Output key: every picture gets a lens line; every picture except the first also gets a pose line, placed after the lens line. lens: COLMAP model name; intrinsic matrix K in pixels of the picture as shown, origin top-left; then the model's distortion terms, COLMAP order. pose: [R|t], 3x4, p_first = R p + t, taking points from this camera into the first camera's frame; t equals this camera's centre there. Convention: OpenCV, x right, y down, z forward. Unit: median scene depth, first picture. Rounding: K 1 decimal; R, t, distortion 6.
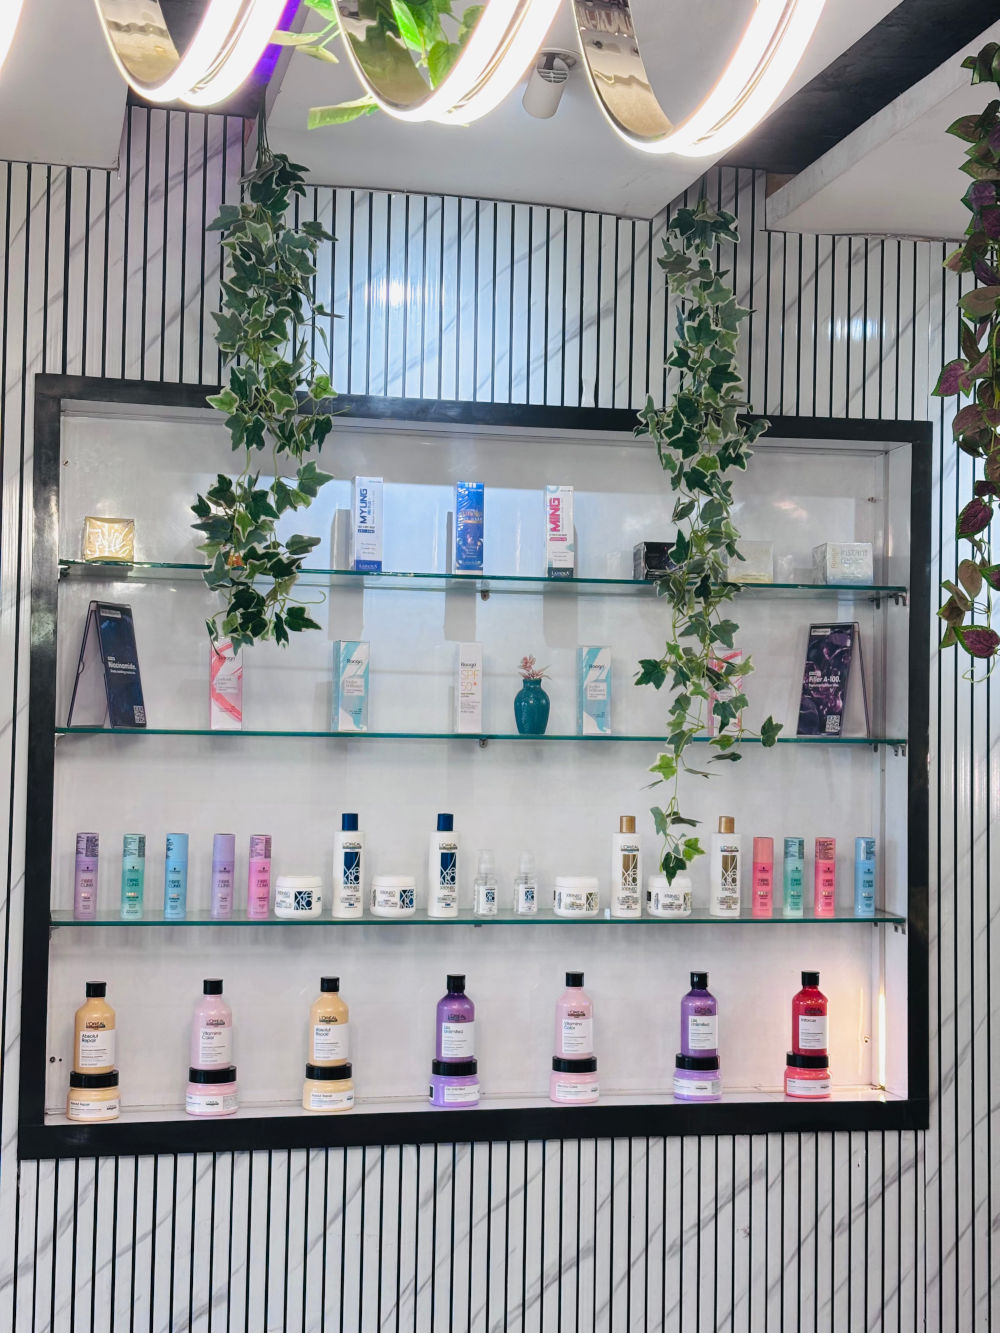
lens RADIAL K [[2026.5, 0, 500.0], [0, 2026.5, 666.5], [0, 0, 1]] dist [0.289233, -1.353626]
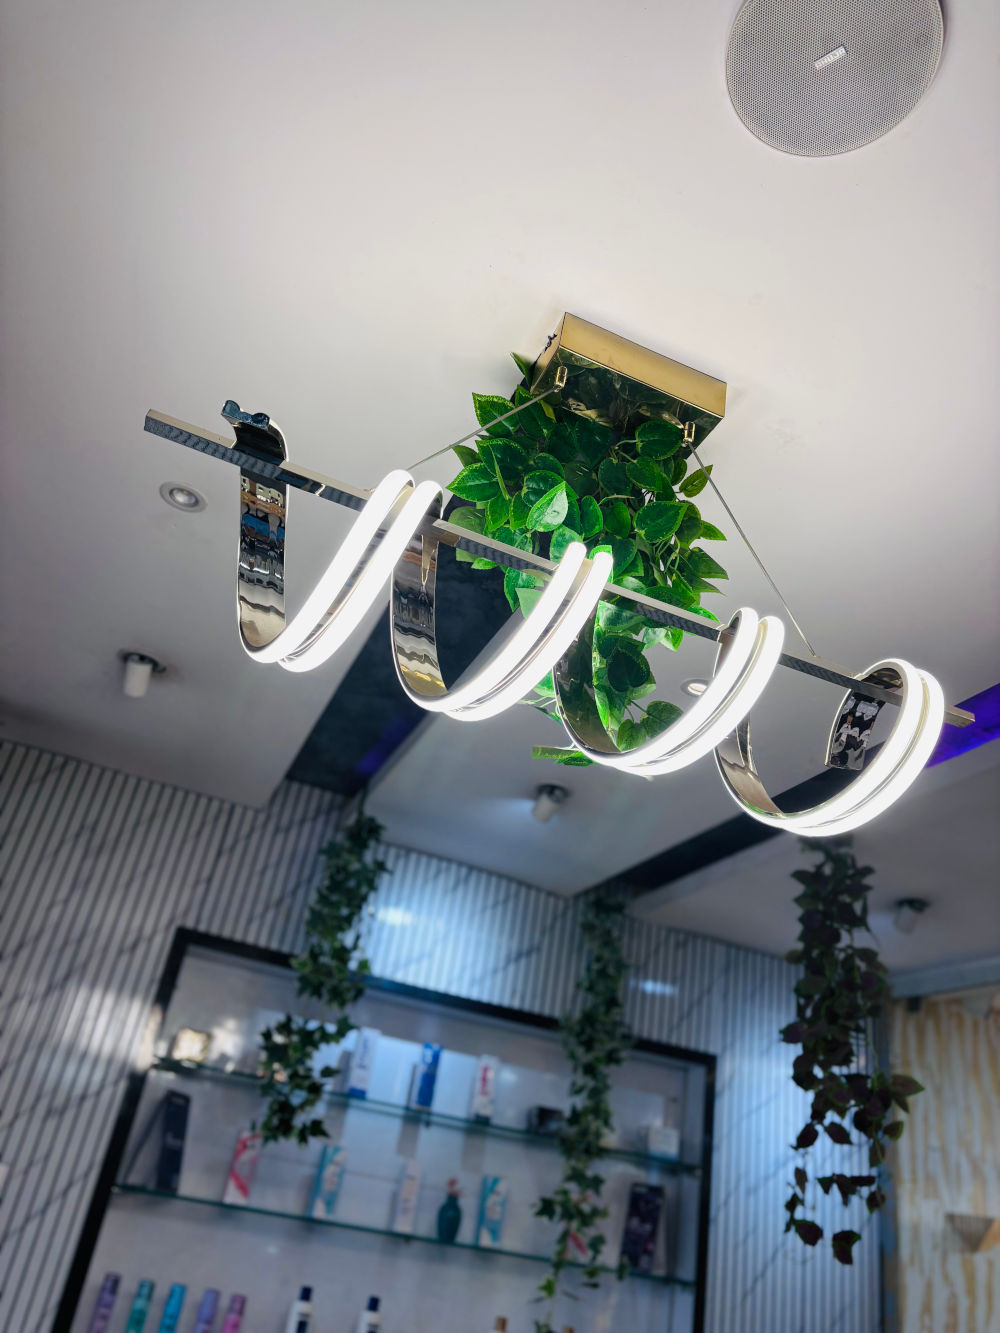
lens RADIAL K [[1003.5, 0, 500.0], [0, 1003.5, 666.5], [0, 0, 1]] dist [0.014682, 0.001257]
pose [[0.976727, 0.199816, 0.077956, -0.086914], [-0.145167, 0.883417, -0.445535, -0.012658], [-0.157893, 0.423850, 0.891864, 0.203797]]
